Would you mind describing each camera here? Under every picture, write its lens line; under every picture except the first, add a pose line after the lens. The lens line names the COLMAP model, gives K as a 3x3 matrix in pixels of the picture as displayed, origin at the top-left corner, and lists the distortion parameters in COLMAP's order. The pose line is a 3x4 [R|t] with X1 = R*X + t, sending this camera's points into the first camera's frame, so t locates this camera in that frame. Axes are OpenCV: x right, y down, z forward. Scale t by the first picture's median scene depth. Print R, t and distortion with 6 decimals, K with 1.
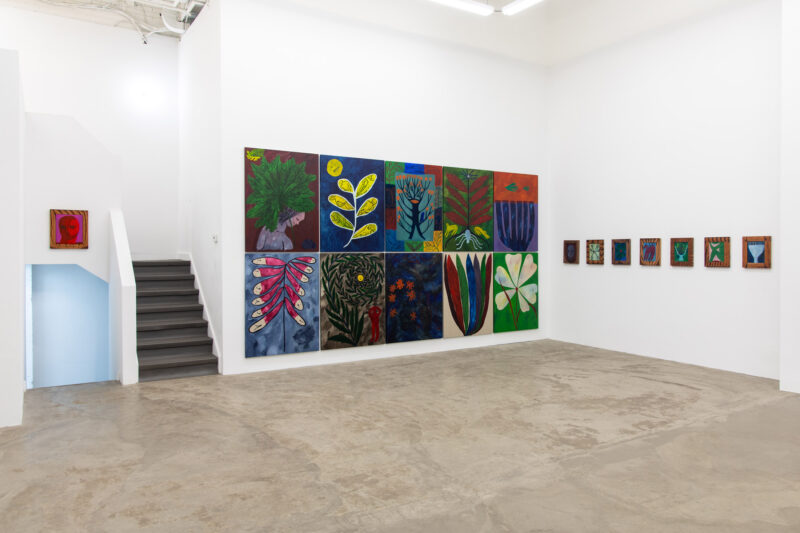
lens RADIAL K [[603.5, 0, 399.2], [0, 603.5, 263.9], [0, 0, 1]] dist [0.001400, 0.004697]
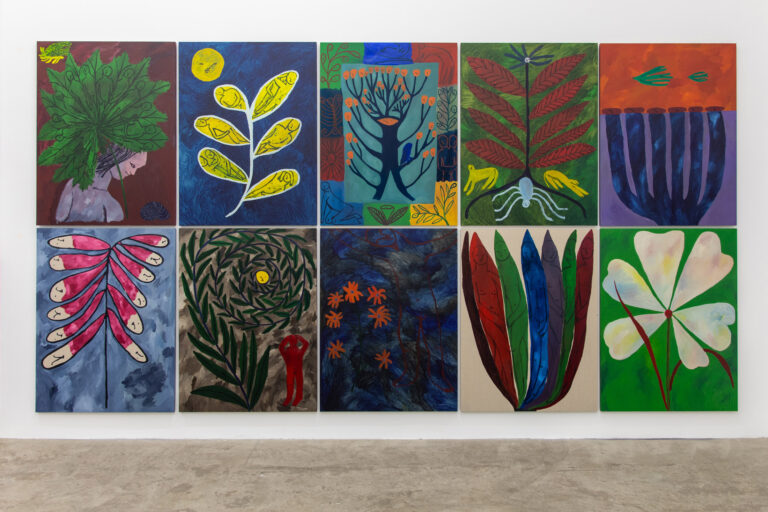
lens RADIAL K [[579.4, 0, 385.3], [0, 579.4, 256.2], [0, 0, 1]] dist [0.001400, 0.004697]
pose [[0.851316, 0.004495, -0.524635, 0.279650], [-0.013588, 0.999817, -0.013482, 0.010933], [0.524478, 0.018606, 0.851221, 0.636482]]
